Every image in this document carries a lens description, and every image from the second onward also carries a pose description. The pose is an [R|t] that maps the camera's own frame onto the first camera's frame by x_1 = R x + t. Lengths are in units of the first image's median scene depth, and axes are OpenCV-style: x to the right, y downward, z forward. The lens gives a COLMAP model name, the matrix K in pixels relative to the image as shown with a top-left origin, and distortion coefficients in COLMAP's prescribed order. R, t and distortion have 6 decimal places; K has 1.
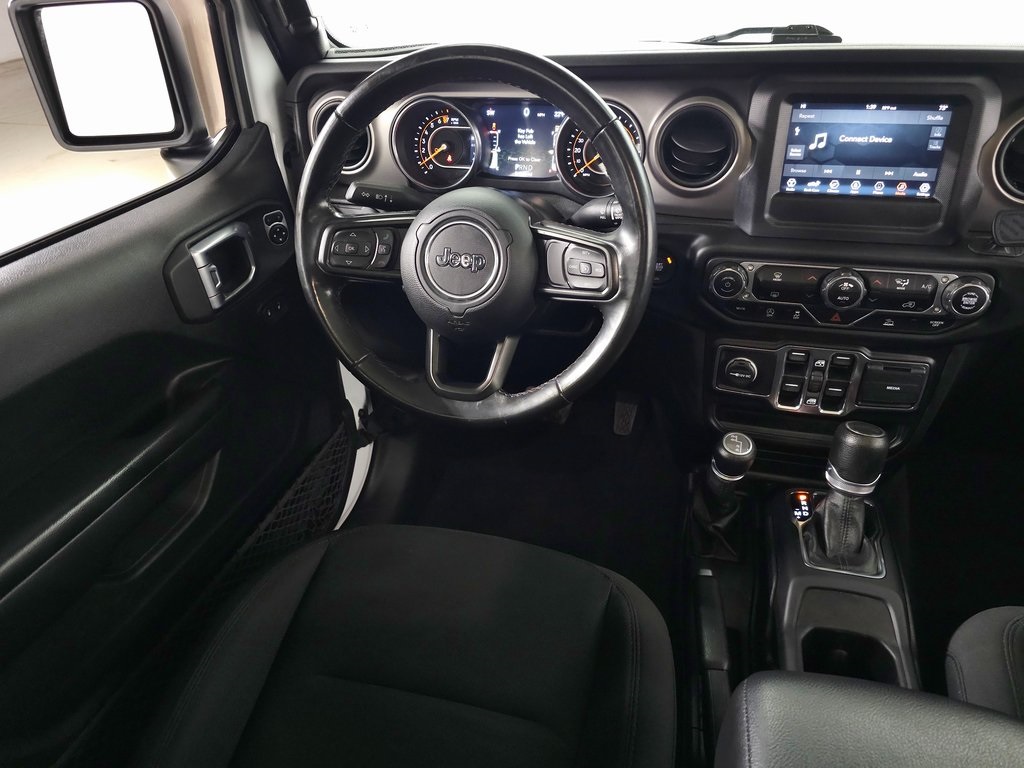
lens RADIAL K [[693.9, 0, 506.8], [0, 693.9, 381.7], [0, 0, 1]] dist [0.035000, -0.033388]
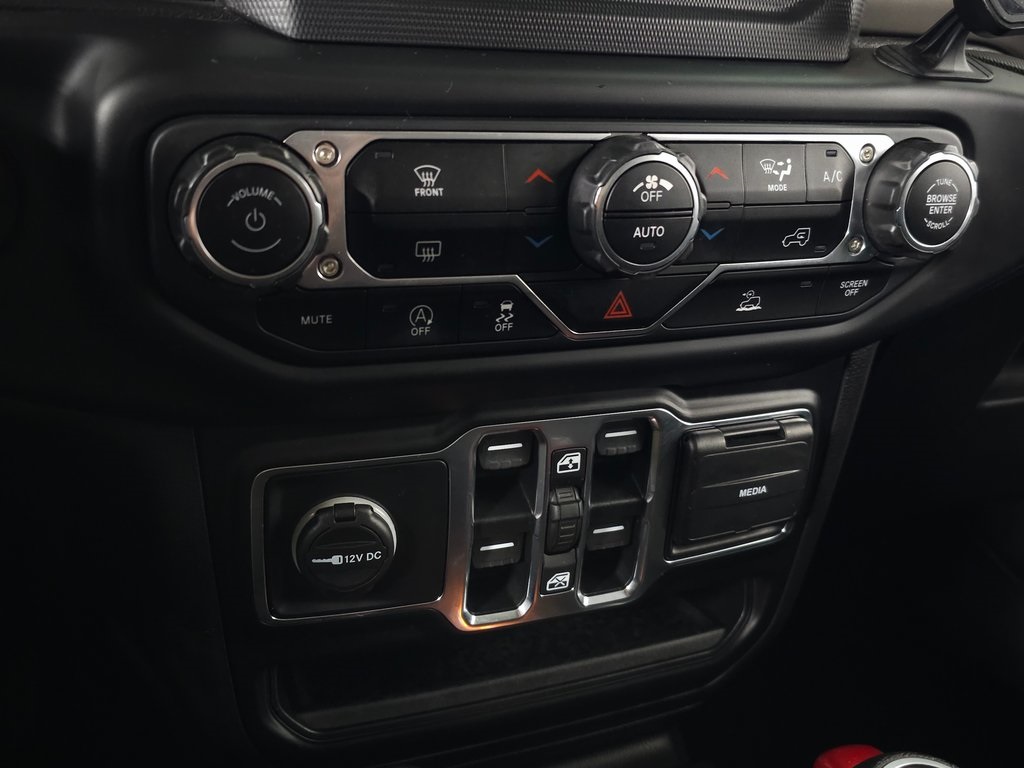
lens RADIAL K [[954.9, 0, 521.4], [0, 954.9, 357.0], [0, 0, 1]] dist [0.070700, 0.000000]
pose [[0.795365, -0.136339, 0.590598, 0.186251], [0.224875, 0.971209, -0.078639, -0.046835], [-0.562873, 0.195357, 0.803125, 0.684336]]
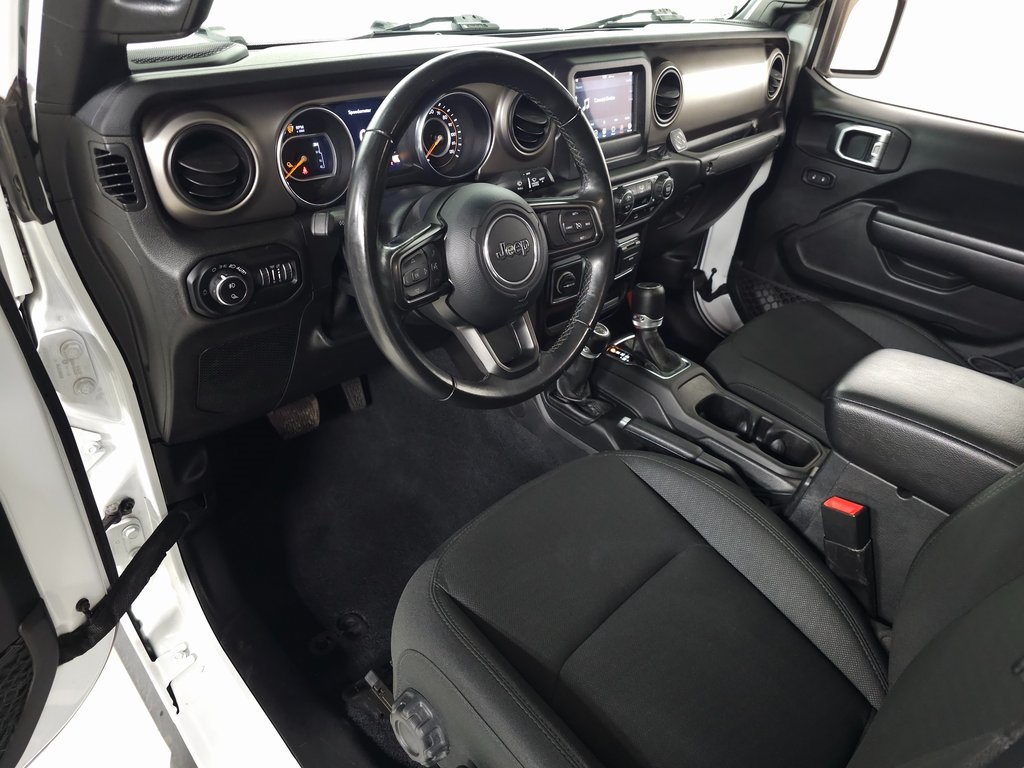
lens RADIAL K [[693.9, 0, 510.8], [0, 693.9, 382.8], [0, 0, 1]] dist [0.035000, -0.033388]
pose [[0.489891, -0.420175, 0.763845, -0.897589], [0.377502, 0.892023, 0.248571, -0.236184], [-0.785811, 0.166580, 0.595611, 0.351559]]
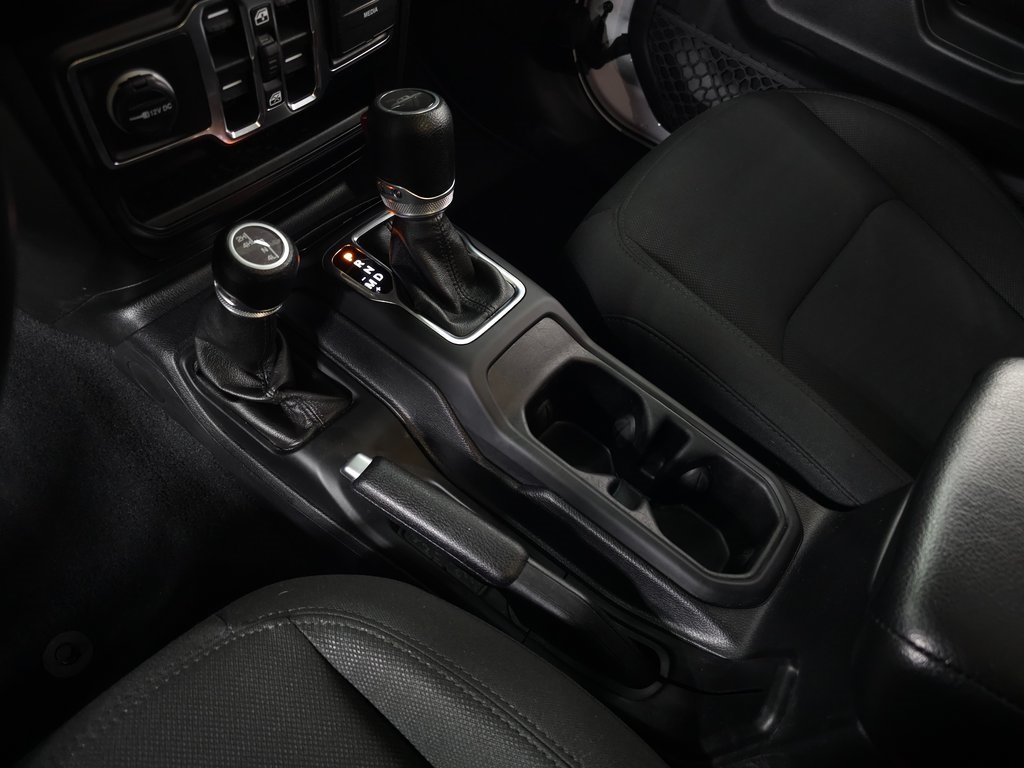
lens RADIAL K [[693.9, 0, 520.9], [0, 693.9, 387.3], [0, 0, 1]] dist [0.035000, -0.033388]
pose [[0.369650, -0.703308, 0.607220, 0.025675], [0.341523, 0.710603, 0.615147, -0.087746], [-0.864130, -0.020009, 0.502870, 0.614074]]
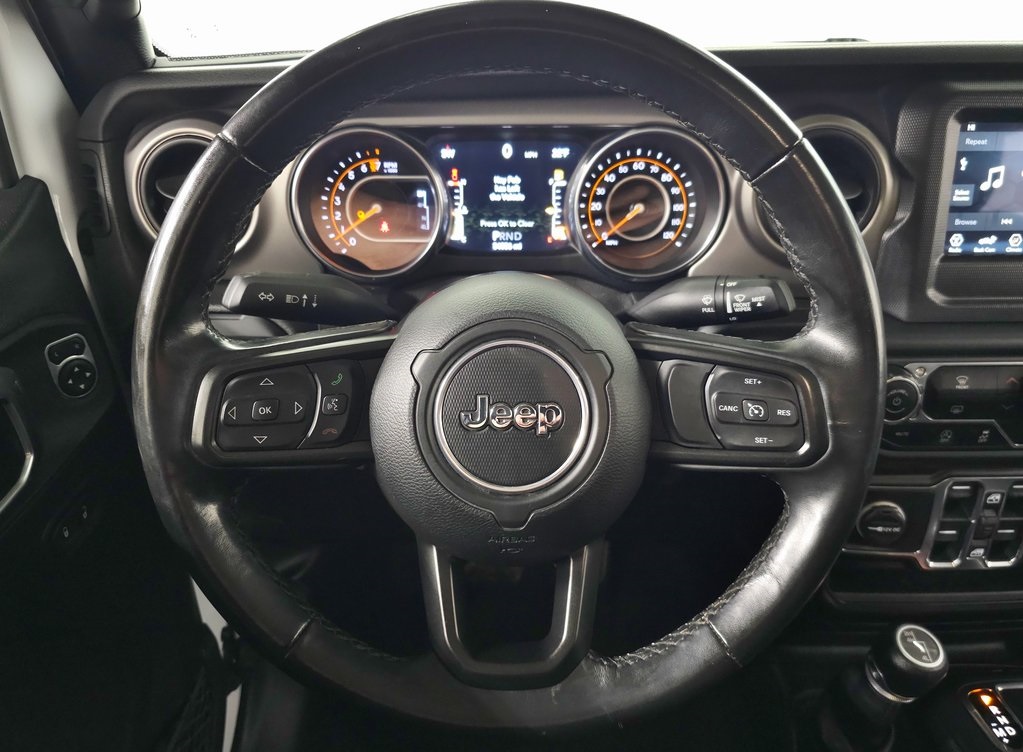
lens RADIAL K [[722.1, 0, 511.0], [0, 722.1, 365.5], [0, 0, 1]] dist [0.007893, -0.021599]
pose [[0.960658, -0.088468, 0.263268, -0.180654], [0.121439, 0.986295, -0.111692, -0.139535], [-0.249778, 0.139269, 0.958235, 0.456794]]
